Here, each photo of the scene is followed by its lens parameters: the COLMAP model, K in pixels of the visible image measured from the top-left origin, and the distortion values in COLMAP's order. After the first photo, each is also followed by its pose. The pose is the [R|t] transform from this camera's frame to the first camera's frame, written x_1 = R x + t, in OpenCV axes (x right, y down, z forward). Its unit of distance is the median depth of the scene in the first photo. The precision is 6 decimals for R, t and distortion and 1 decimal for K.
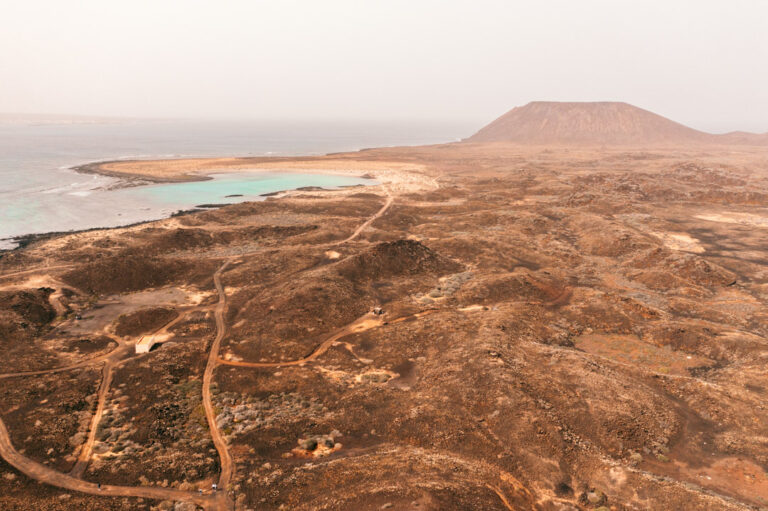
lens RADIAL K [[624.3, 0, 384.4], [0, 624.3, 252.7], [0, 0, 1]] dist [-0.013808, 0.013381]
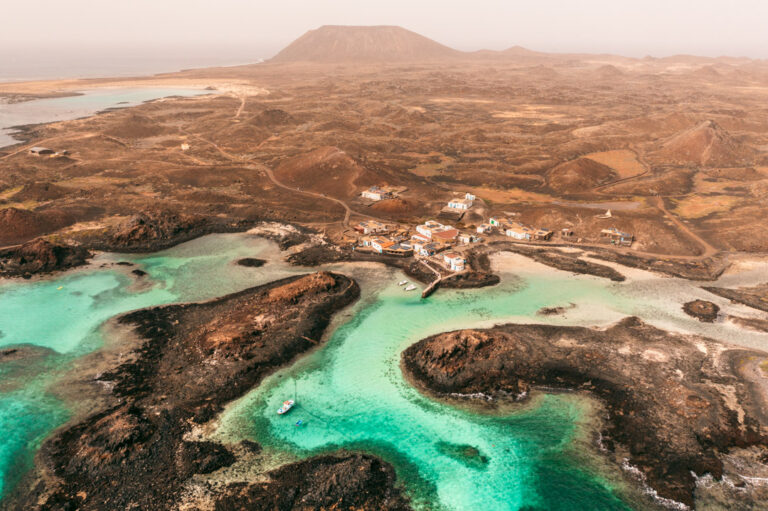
lens RADIAL K [[624.3, 0, 389.2], [0, 624.3, 255.7], [0, 0, 1]] dist [-0.013808, 0.013381]
pose [[0.945481, -0.113485, 0.305264, -0.125081], [0.075438, 0.988146, 0.133704, 0.088256], [-0.316819, -0.103386, 0.942835, -0.439774]]
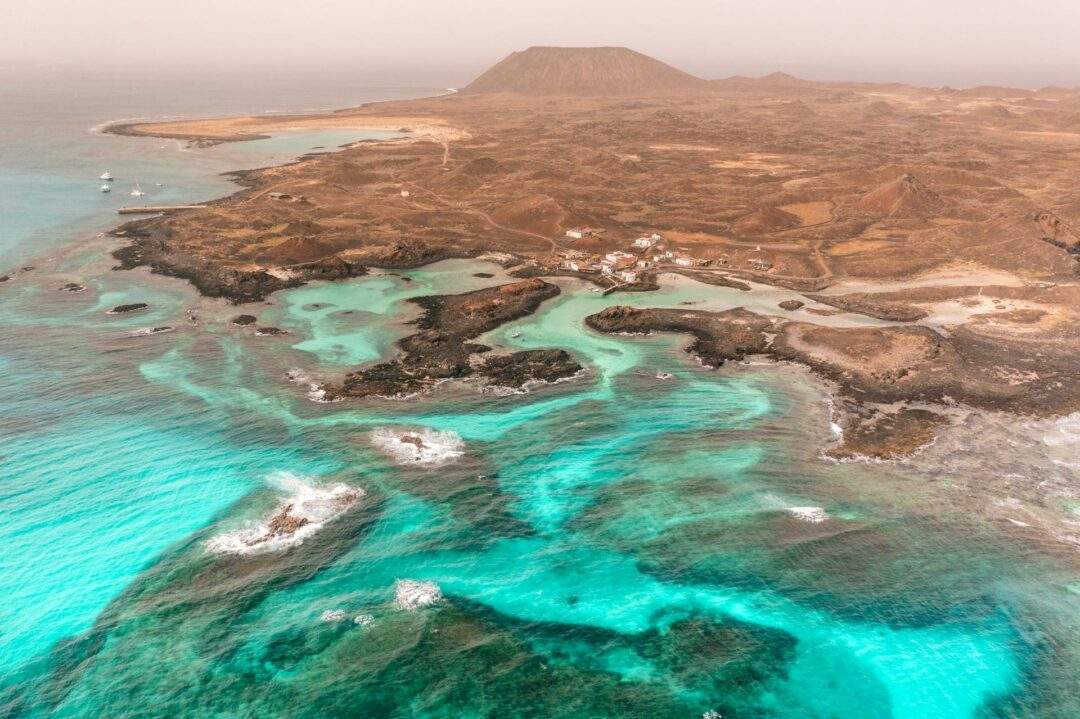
lens RADIAL K [[878.0, 0, 536.1], [0, 878.0, 359.5], [0, 0, 1]] dist [-0.013808, 0.013381]
pose [[0.971254, -0.088692, 0.220907, -0.211256], [0.060053, 0.989274, 0.133153, 0.109790], [-0.230348, -0.116059, 0.966163, -0.772347]]
